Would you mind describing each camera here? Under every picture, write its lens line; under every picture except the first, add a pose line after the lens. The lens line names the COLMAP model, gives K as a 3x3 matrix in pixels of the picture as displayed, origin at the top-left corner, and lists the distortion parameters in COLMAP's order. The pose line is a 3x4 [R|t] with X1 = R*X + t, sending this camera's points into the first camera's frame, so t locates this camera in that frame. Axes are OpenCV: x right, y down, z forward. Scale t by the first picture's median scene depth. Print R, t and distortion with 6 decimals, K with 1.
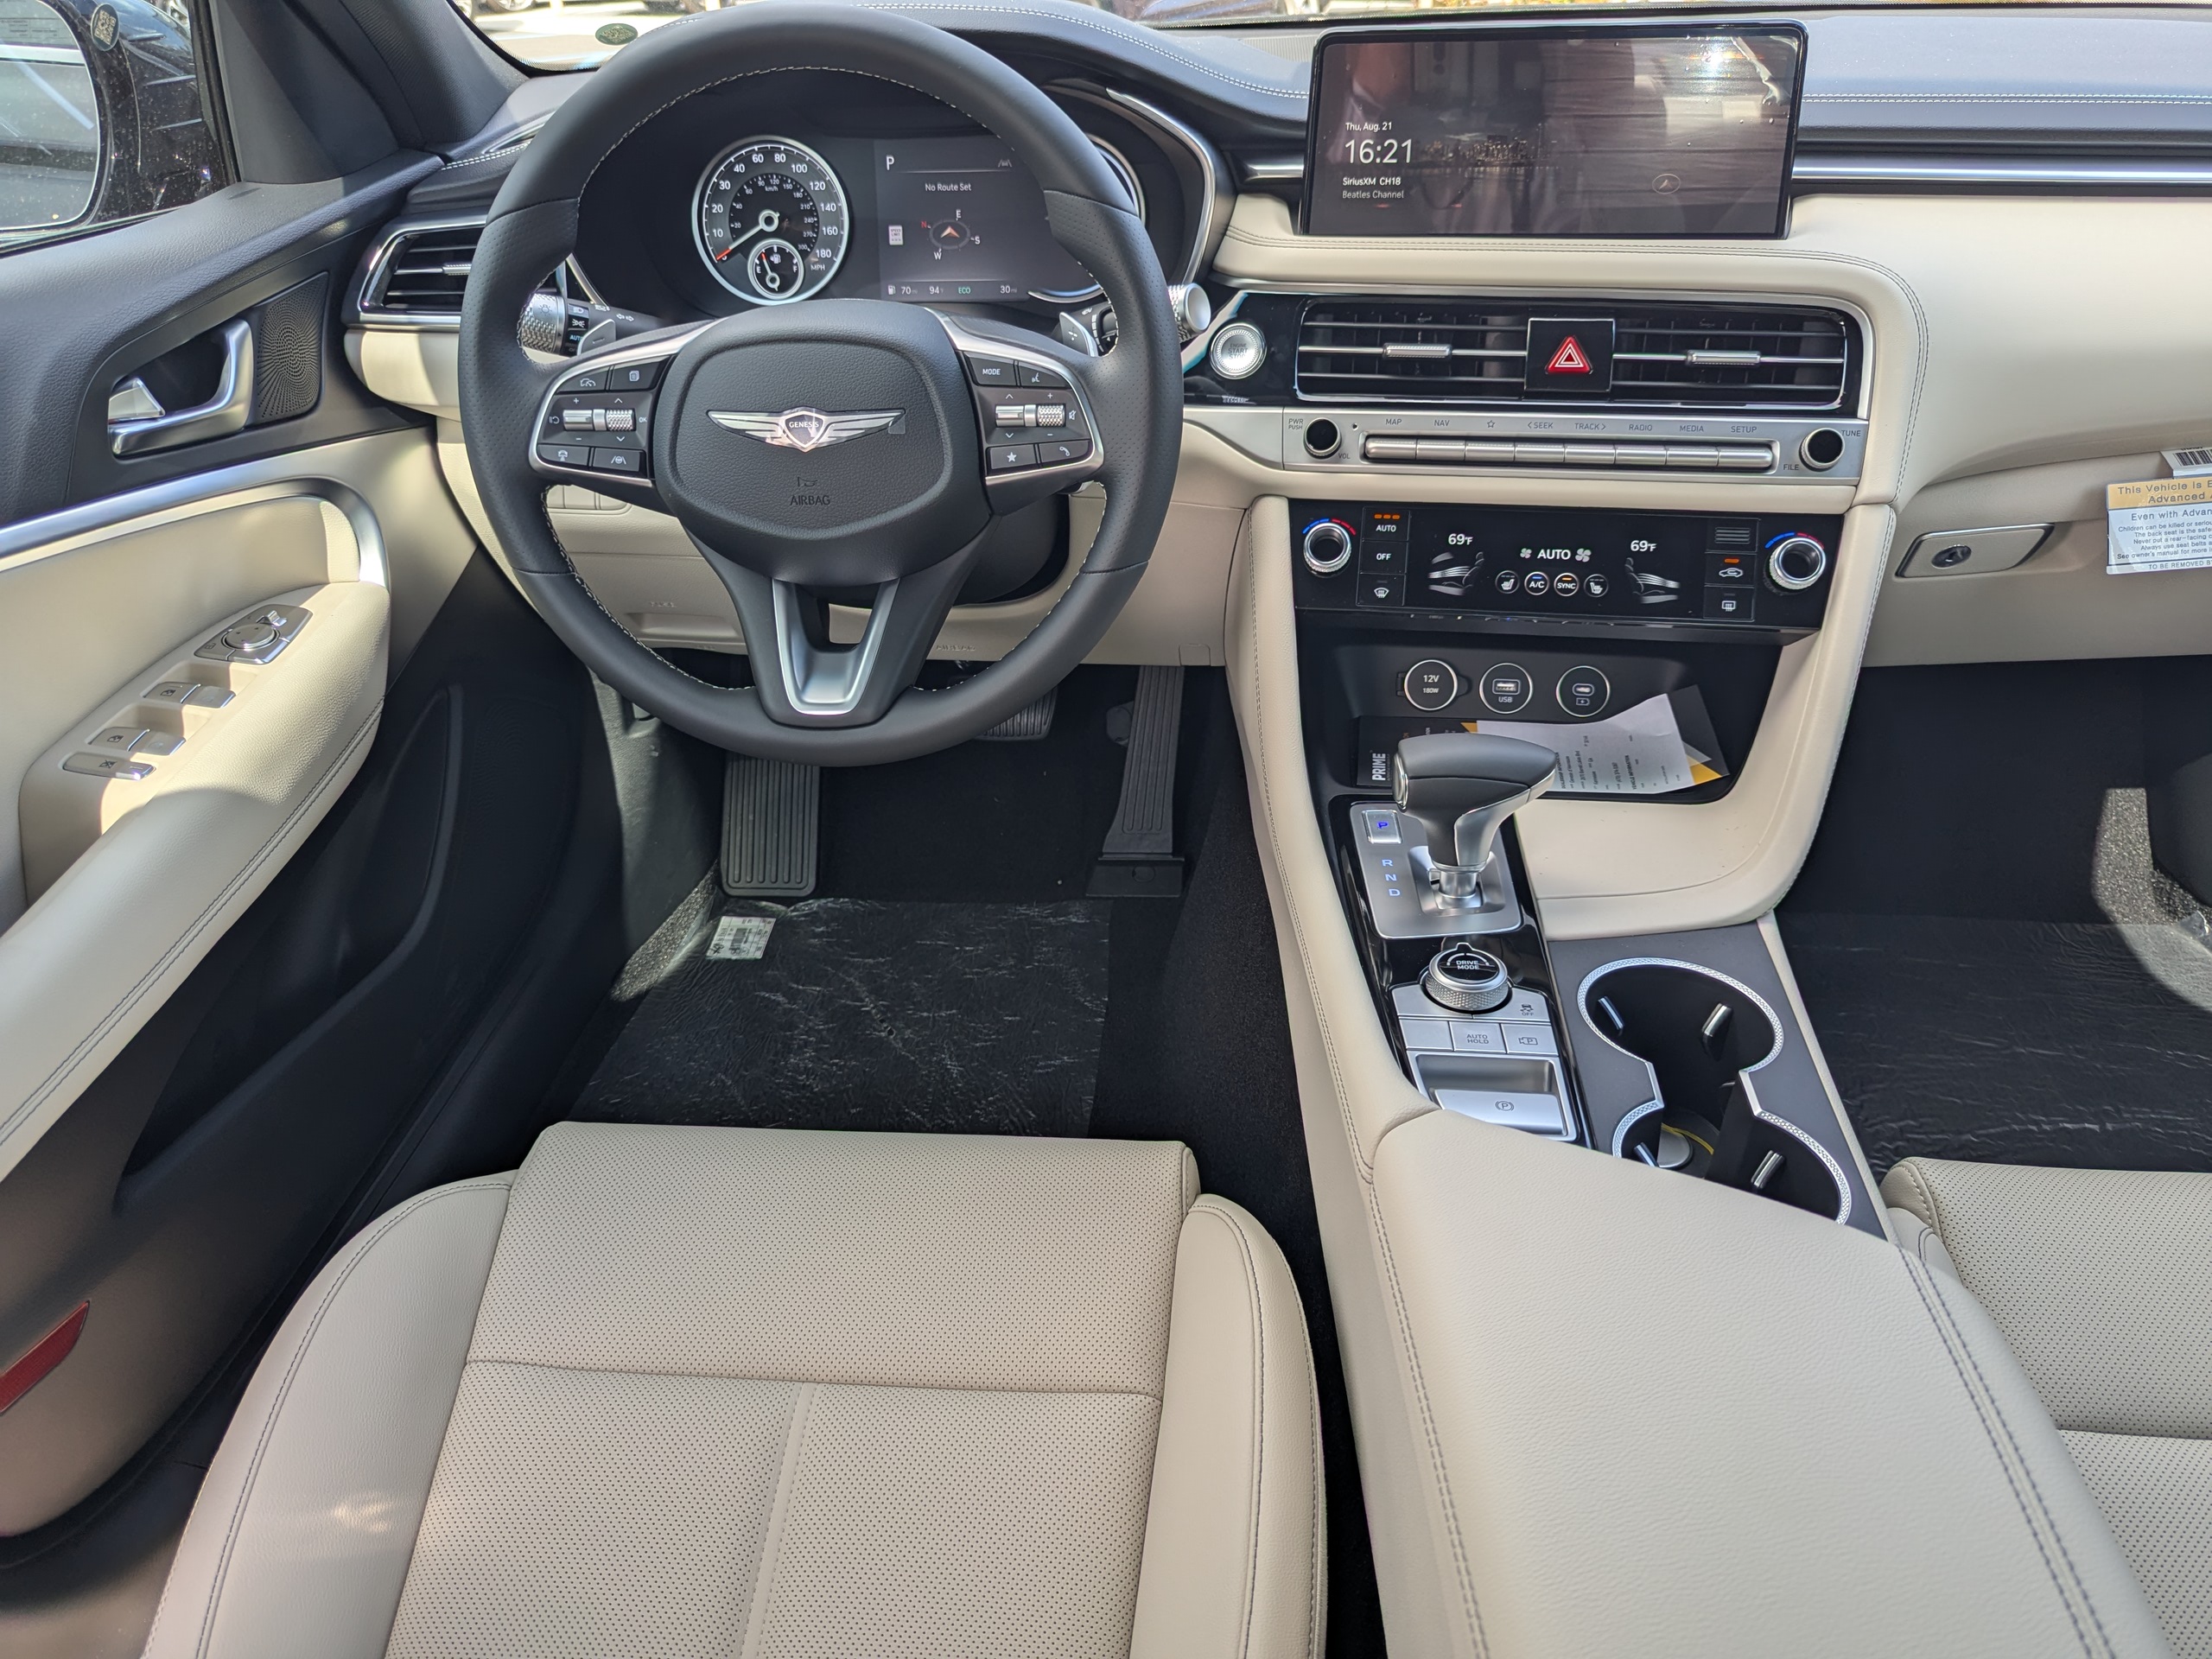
lens RADIAL K [[1581.9, 0, 1091.2], [0, 1581.9, 837.4], [0, 0, 1]] dist [0.020712, -0.010367]
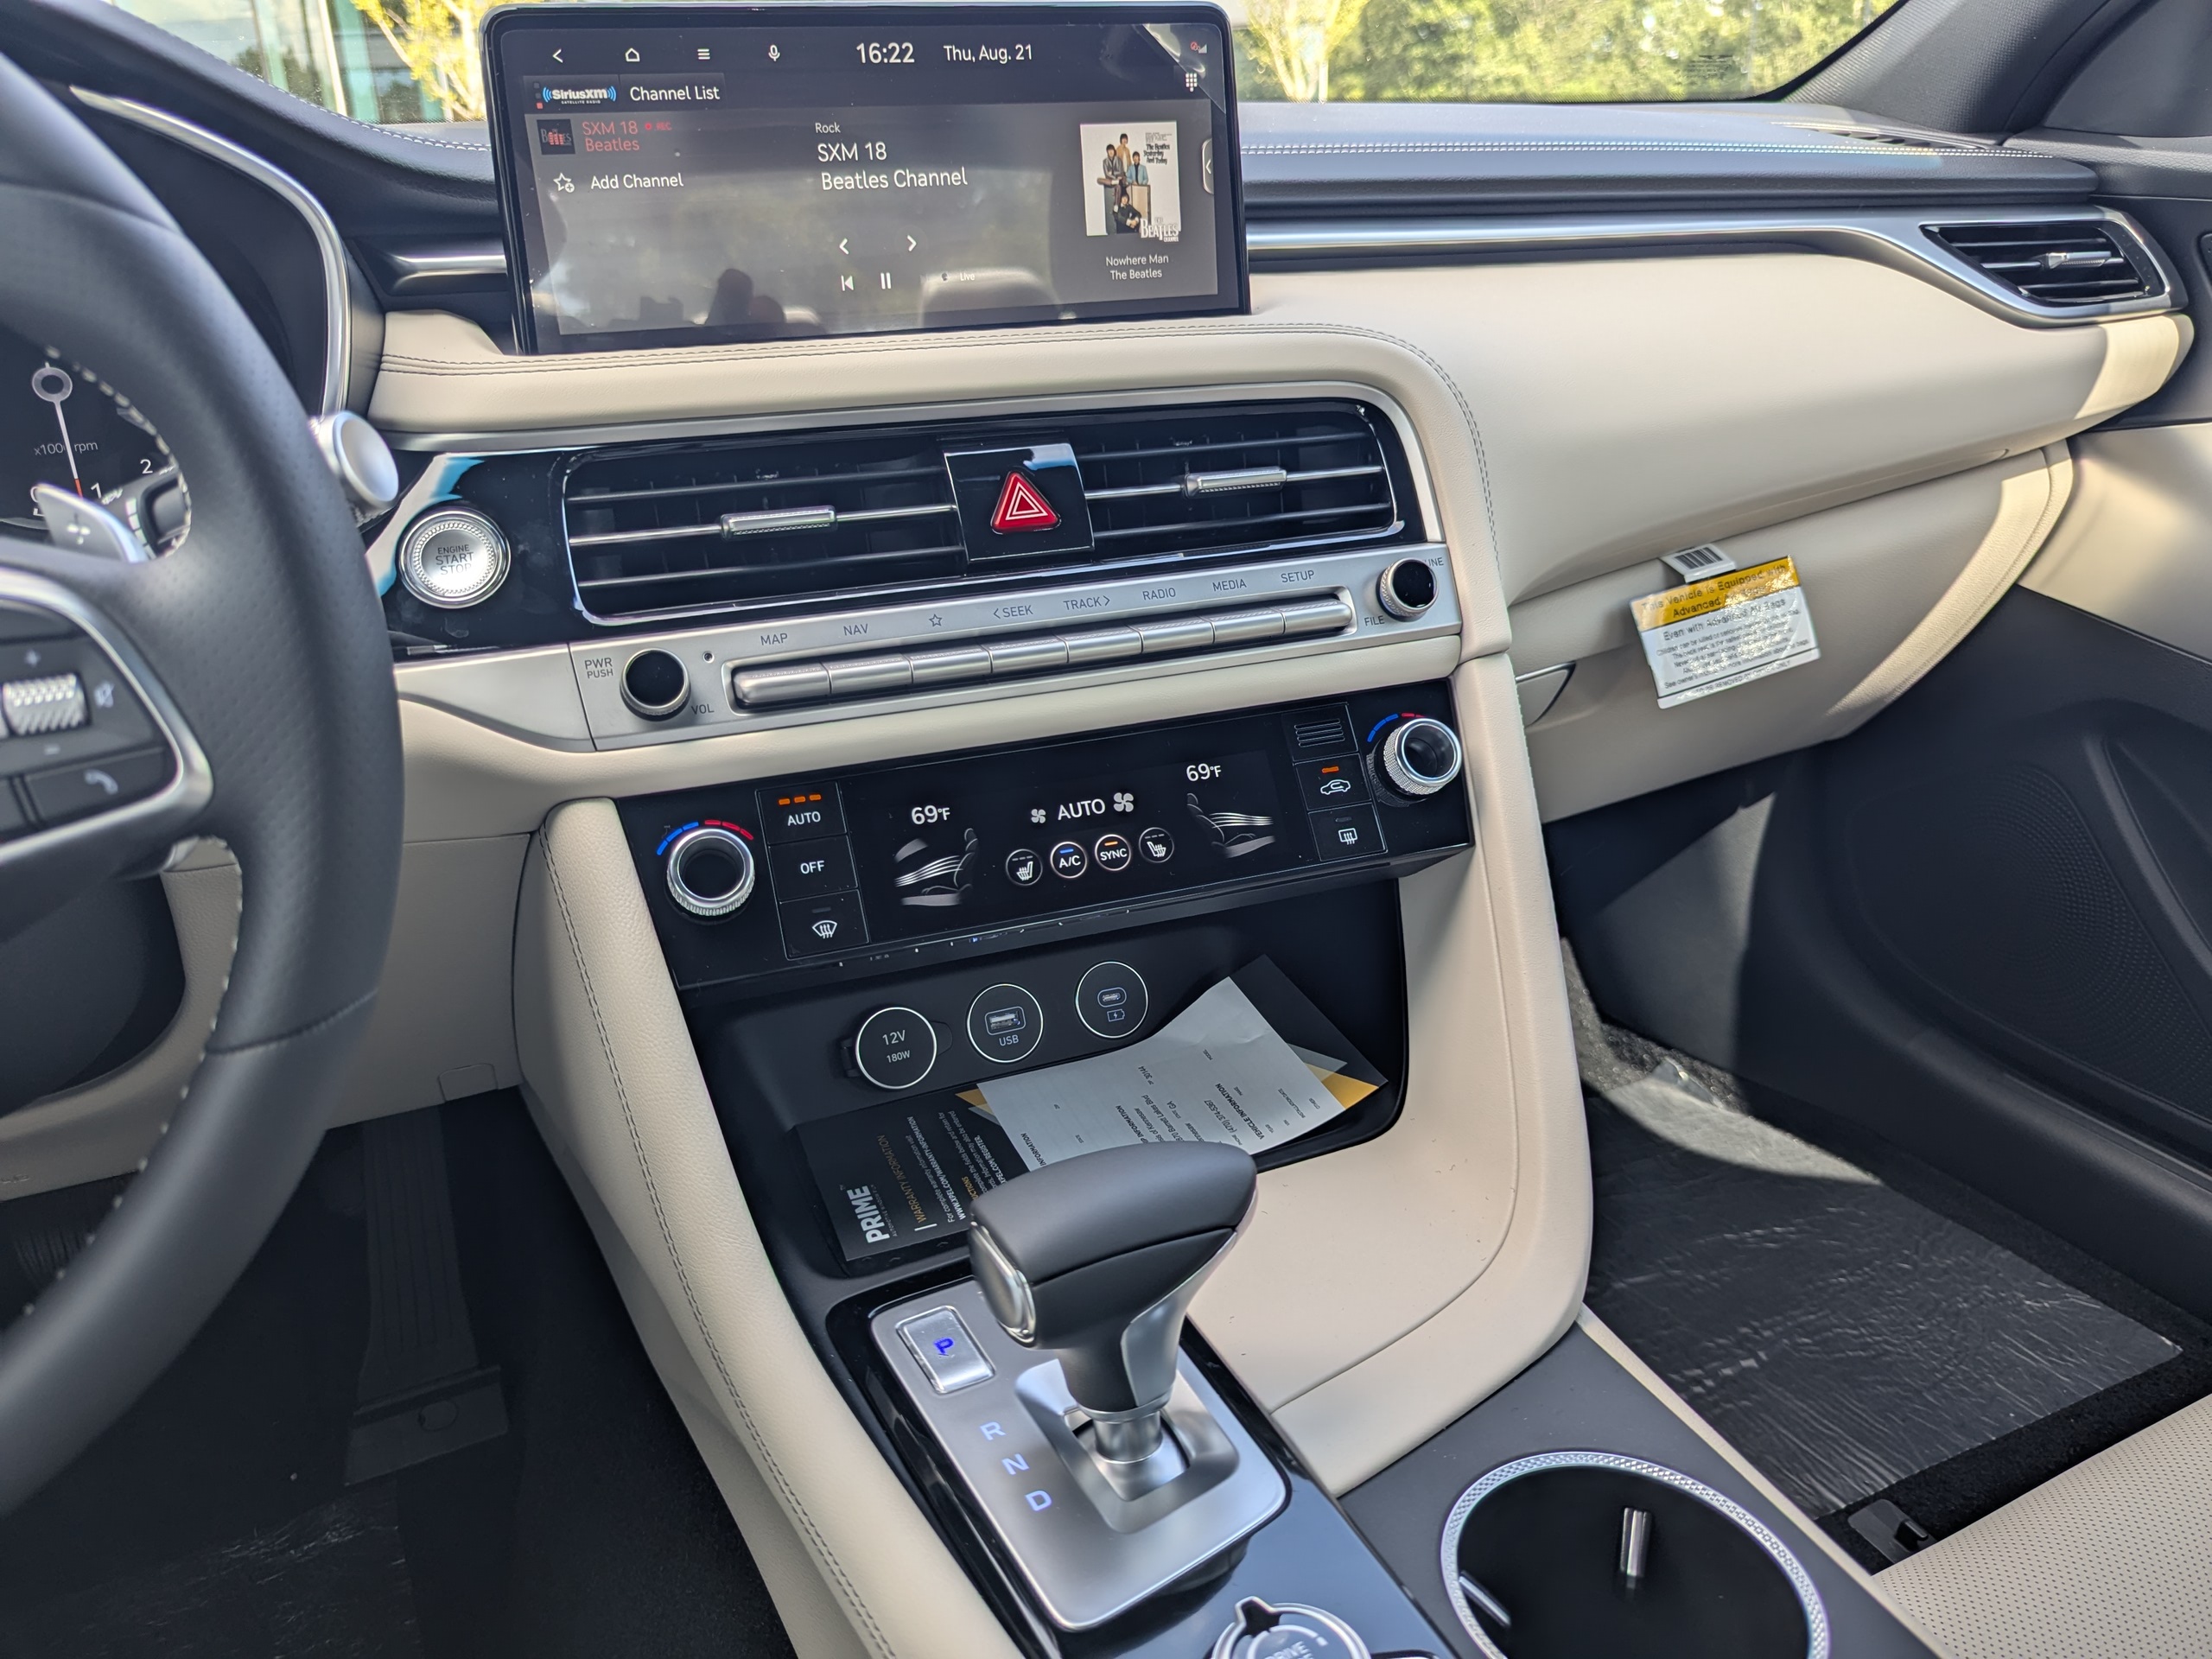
lens RADIAL K [[1581.9, 0, 1091.2], [0, 1581.9, 837.4], [0, 0, 1]] dist [0.020712, -0.010367]
pose [[0.862600, -0.190346, 0.468710, 0.007081], [0.266242, 0.958634, -0.100678, -0.105237], [-0.430158, 0.211635, 0.877596, 0.463407]]
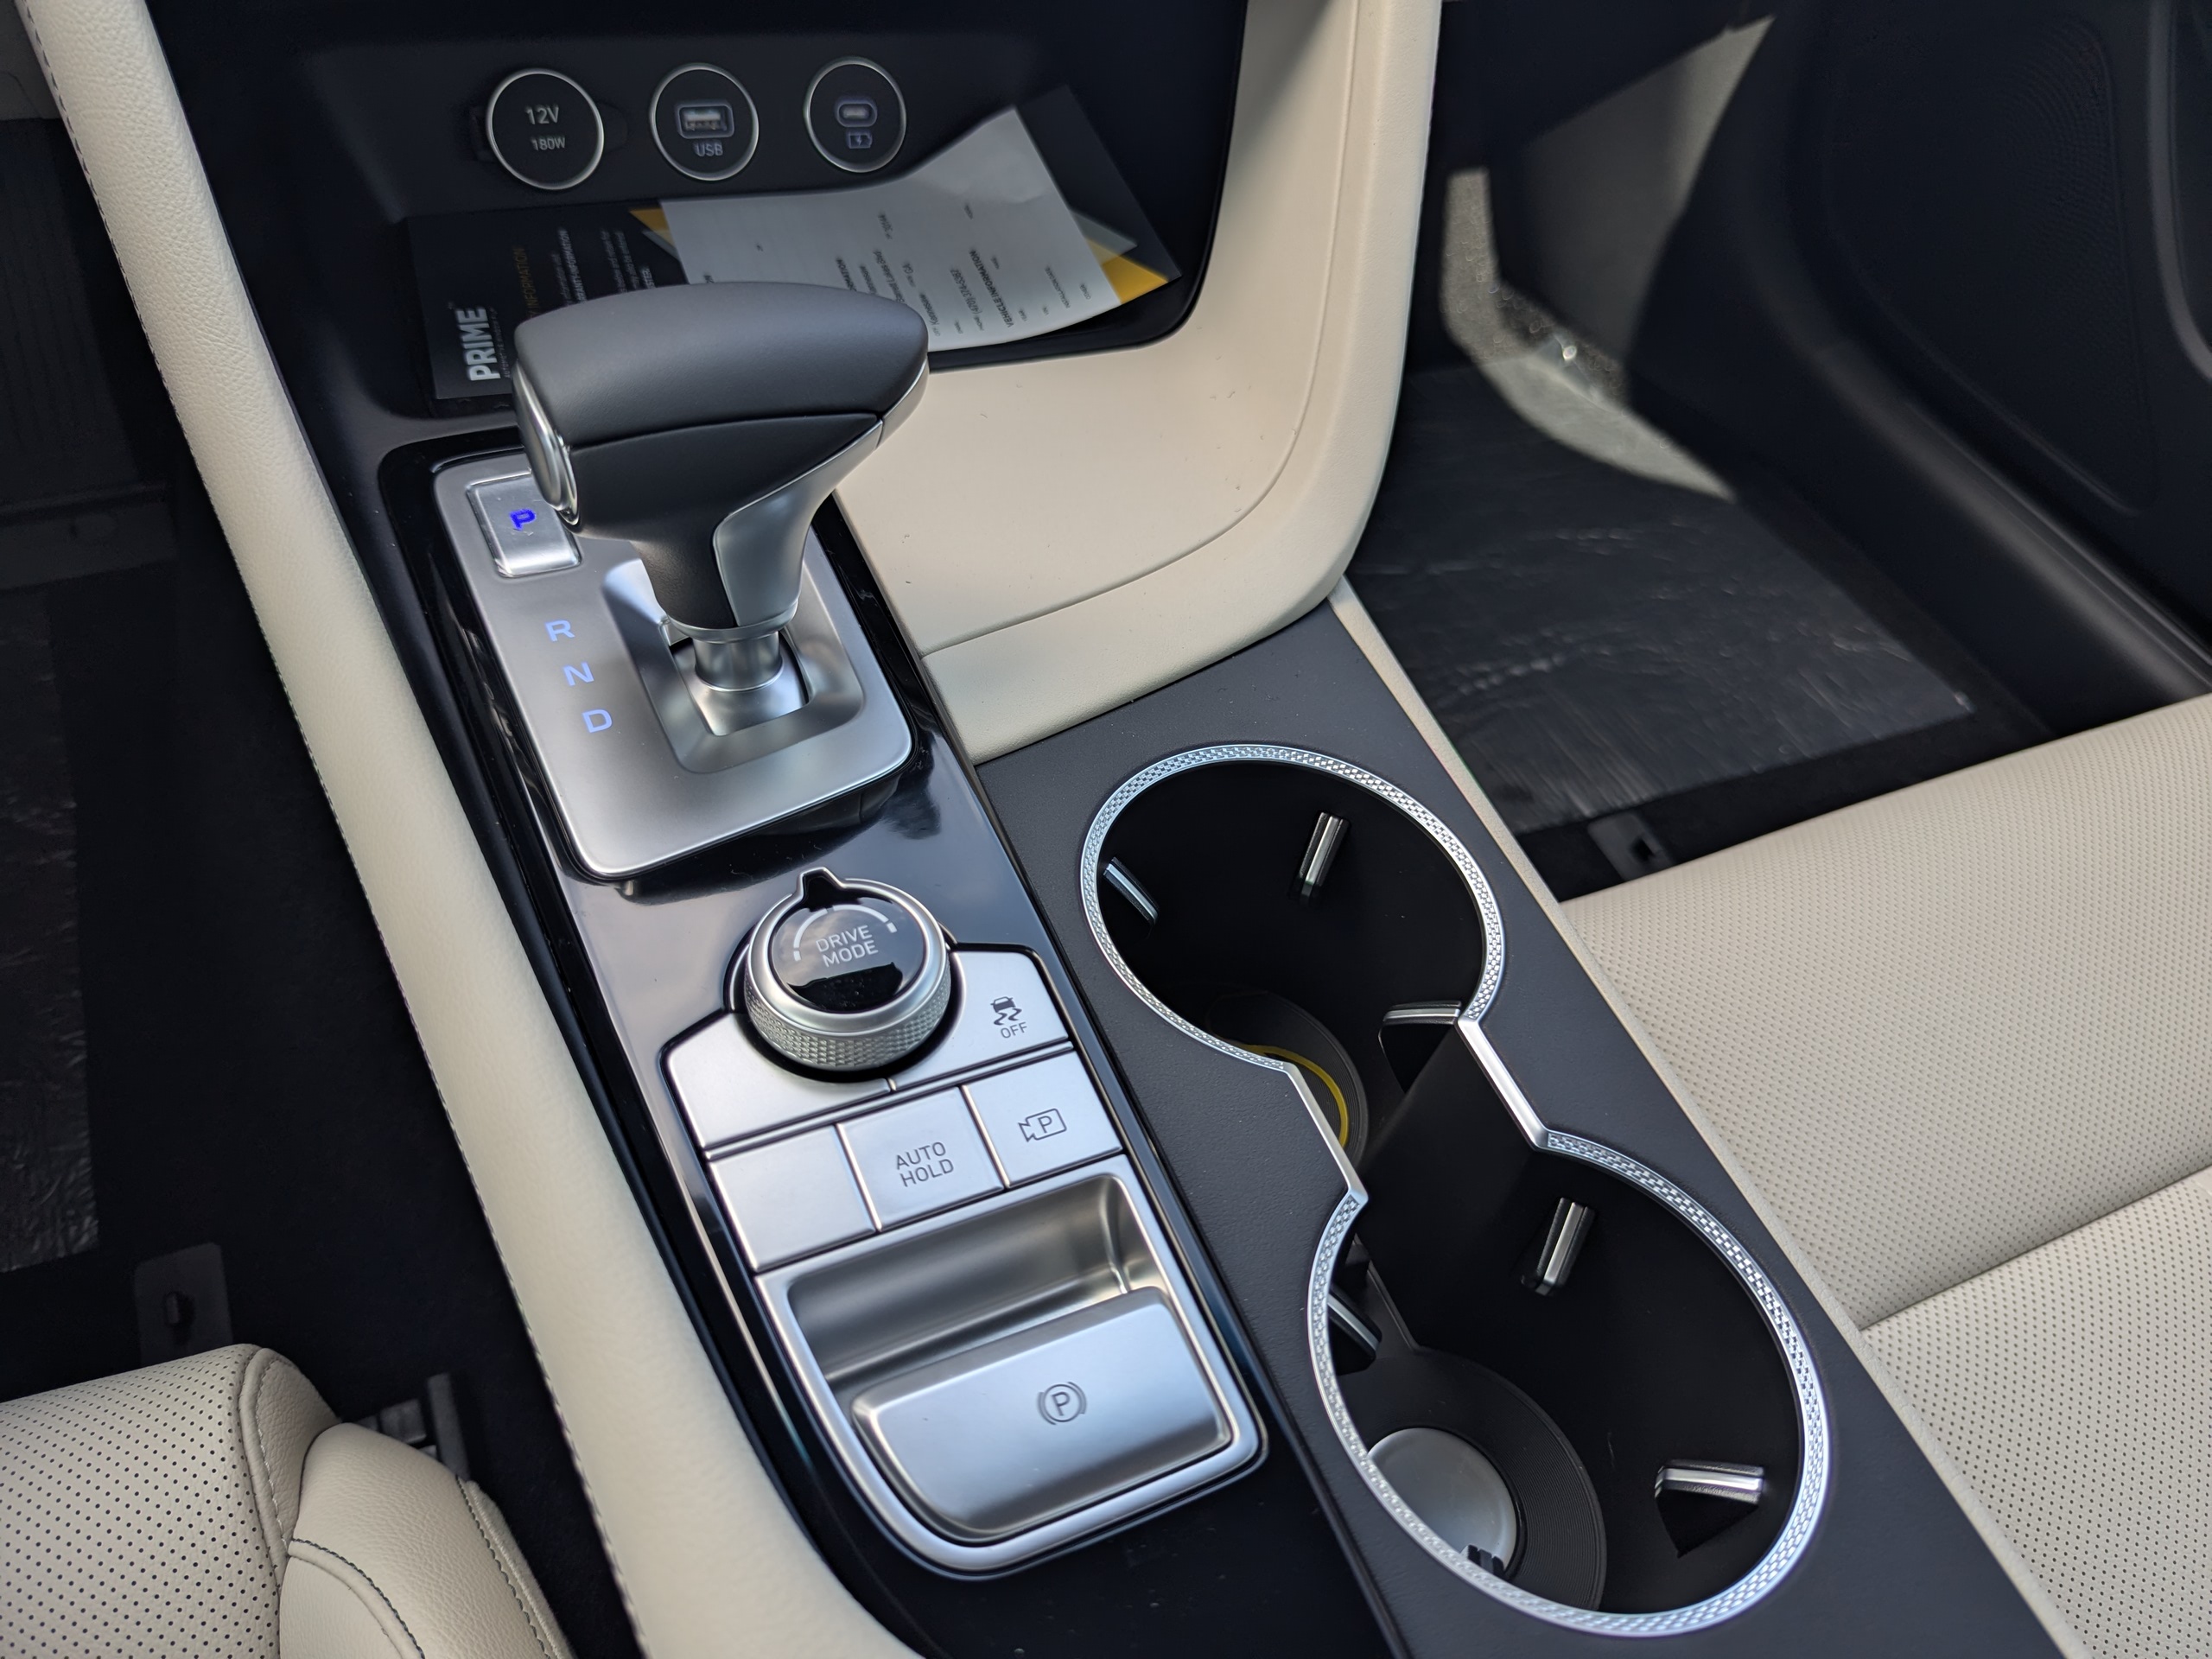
lens RADIAL K [[1602.2, 0, 1097.8], [0, 1602.2, 826.7], [0, 0, 1]] dist [0.004327, -0.001987]
pose [[0.861295, -0.278791, 0.424790, 0.111947], [0.120305, 0.924149, 0.362594, -0.067115], [-0.493657, -0.261196, 0.829505, 0.548454]]
